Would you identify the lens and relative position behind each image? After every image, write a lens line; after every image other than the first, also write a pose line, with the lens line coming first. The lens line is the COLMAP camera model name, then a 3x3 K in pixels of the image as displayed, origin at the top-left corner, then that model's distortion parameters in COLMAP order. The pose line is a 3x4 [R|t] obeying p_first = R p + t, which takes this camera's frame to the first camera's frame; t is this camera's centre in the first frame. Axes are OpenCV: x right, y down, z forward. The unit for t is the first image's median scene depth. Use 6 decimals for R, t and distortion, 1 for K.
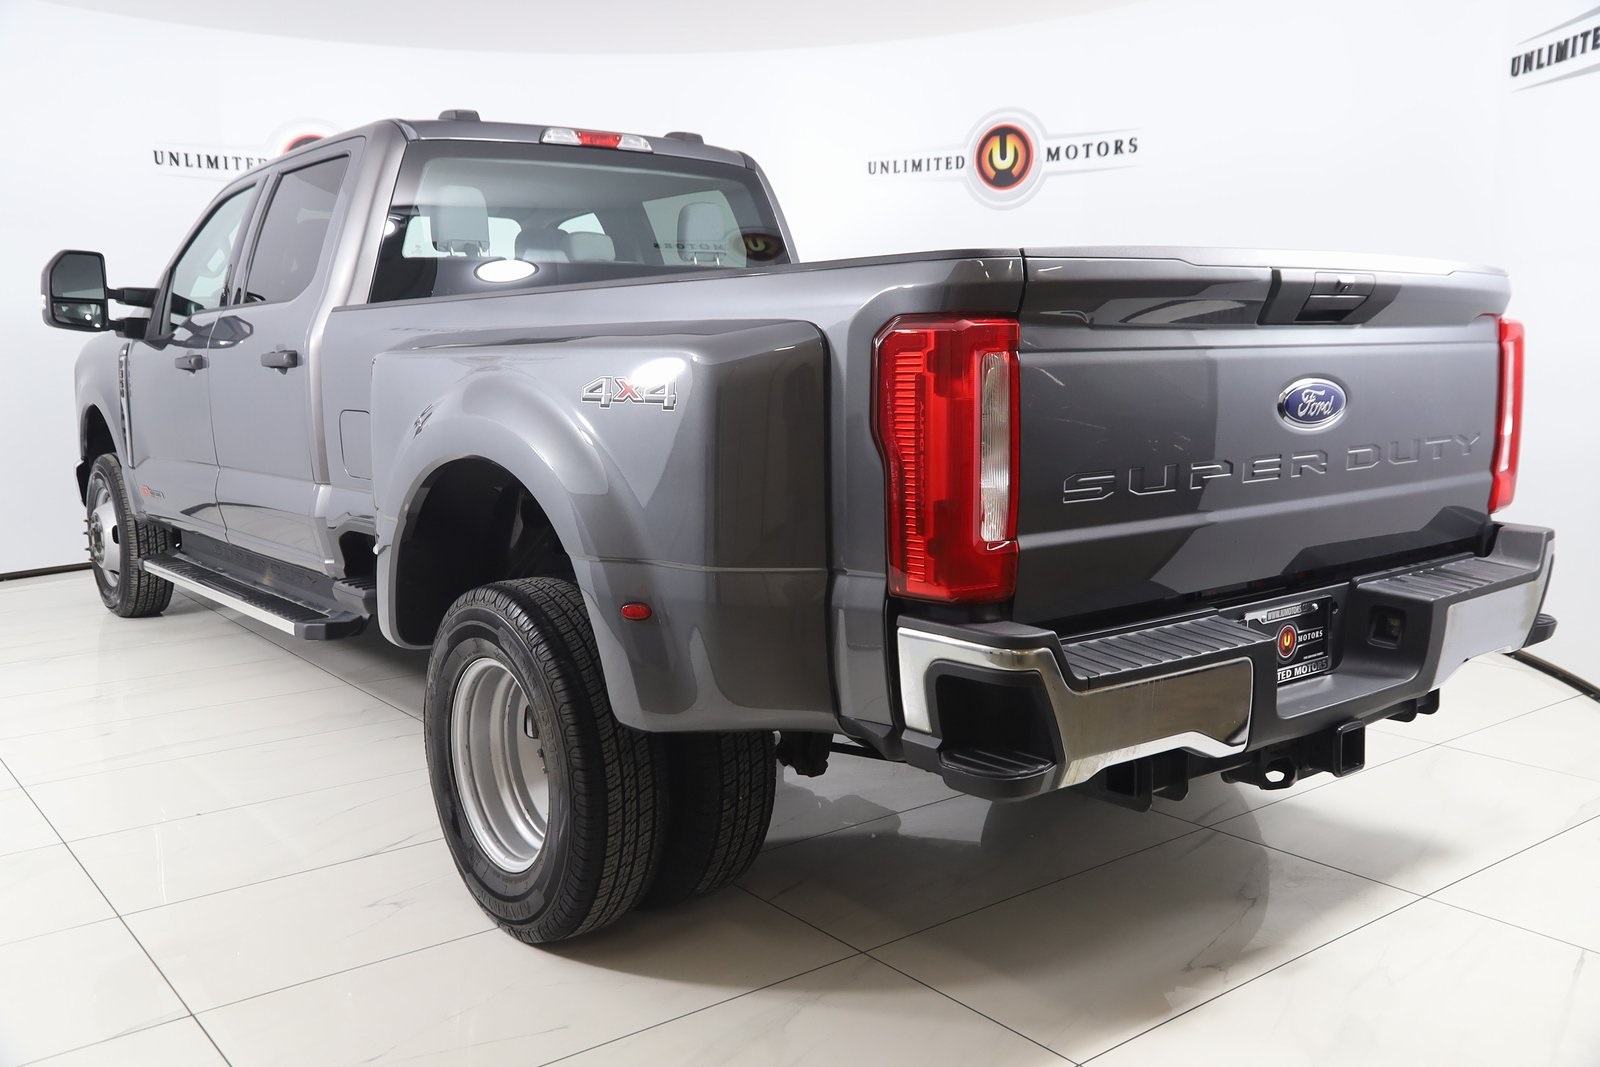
lens RADIAL K [[1460.7, 0, 802.4], [0, 1460.7, 527.0], [0, 0, 1]] dist [-0.009726, 0.023473]
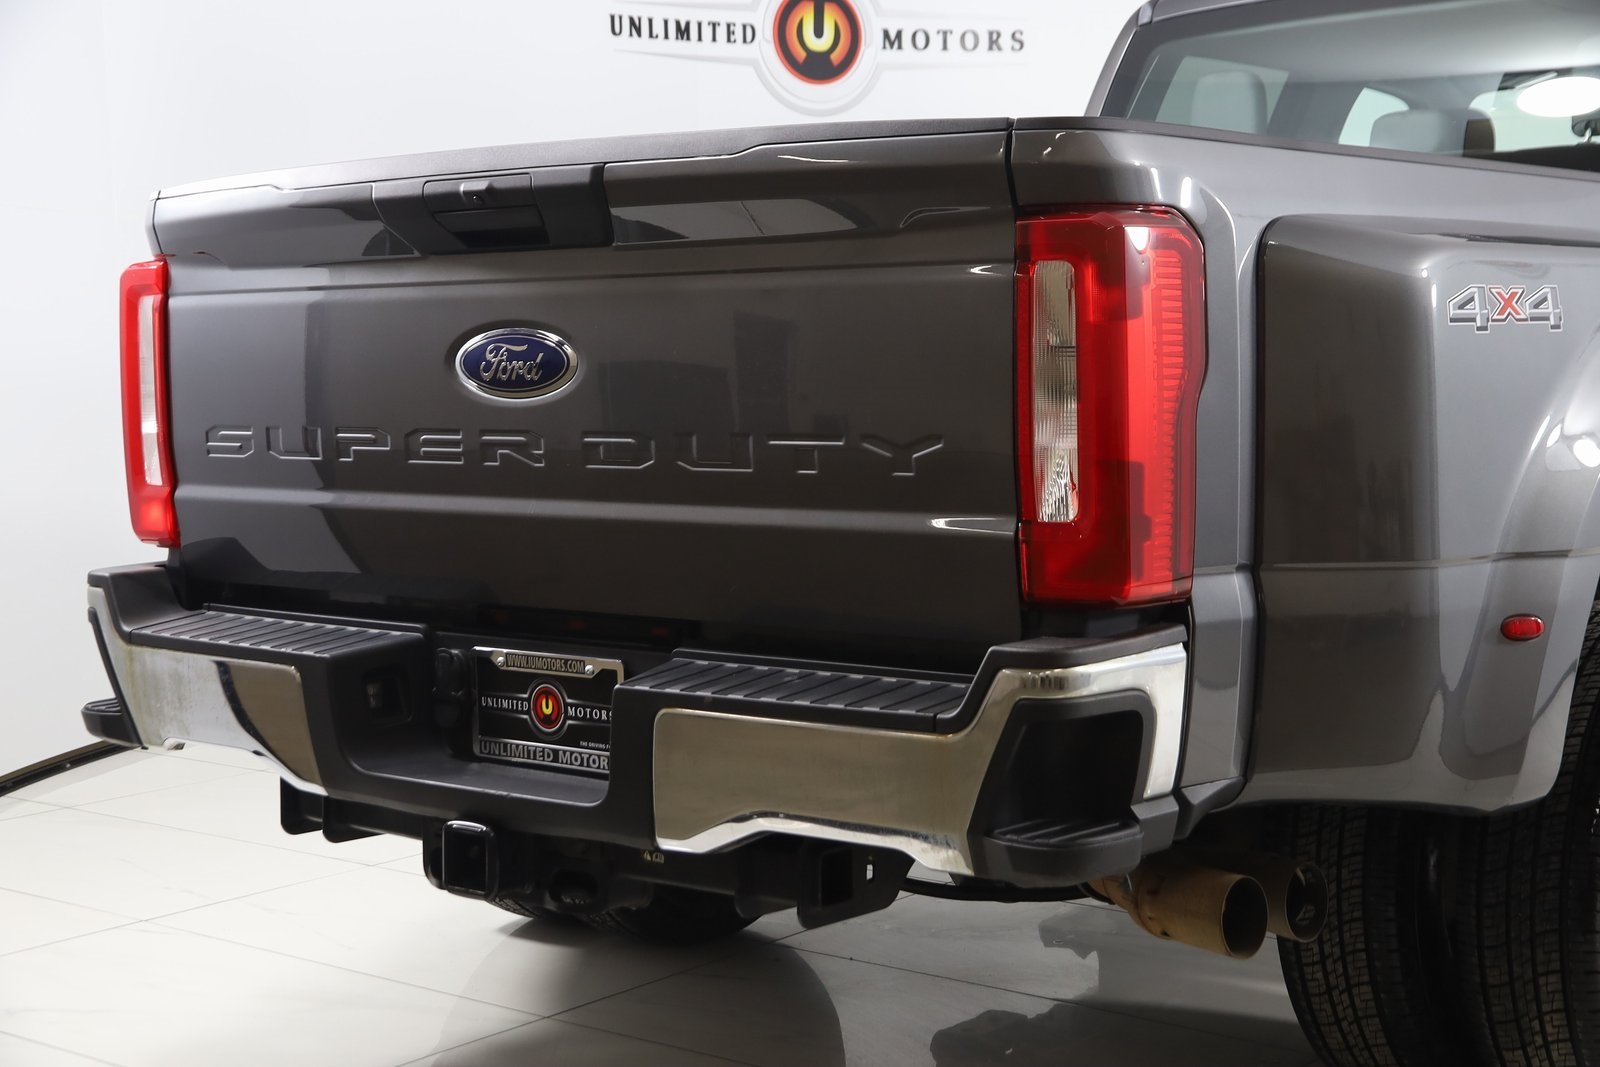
lens RADIAL K [[2419.6, 0, 797.9], [0, 2419.6, 529.4], [0, 0, 1]] dist [0.144267, 0.000000]
pose [[0.199451, 0.084870, -0.976225, 1.414384], [-0.111323, 0.991755, 0.063476, -0.088100], [0.973564, 0.096016, 0.207255, 0.836016]]
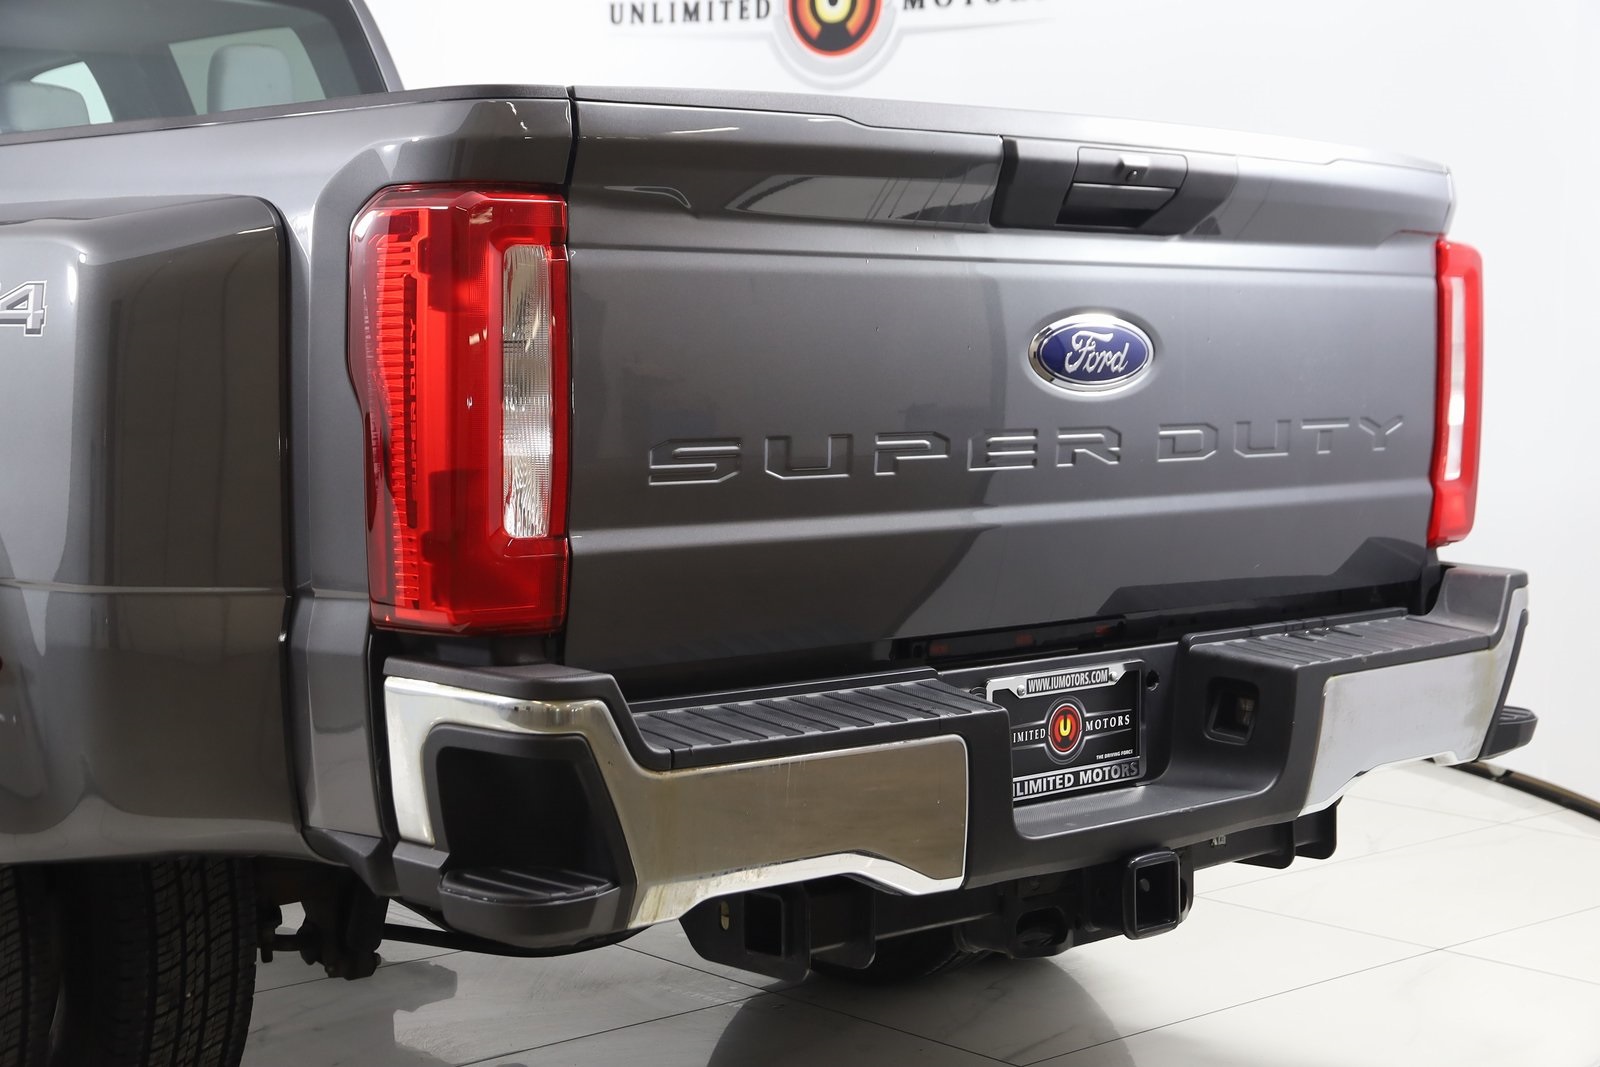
lens RADIAL K [[2593.2, 0, 850.3], [0, 2593.2, 517.0], [0, 0, 1]] dist [0.152560, 0.000000]
pose [[0.995757, 0.011013, 0.091360, 0.129296], [-0.005523, 0.998175, -0.060134, 0.052813], [-0.091856, 0.059374, 0.994001, -0.117318]]
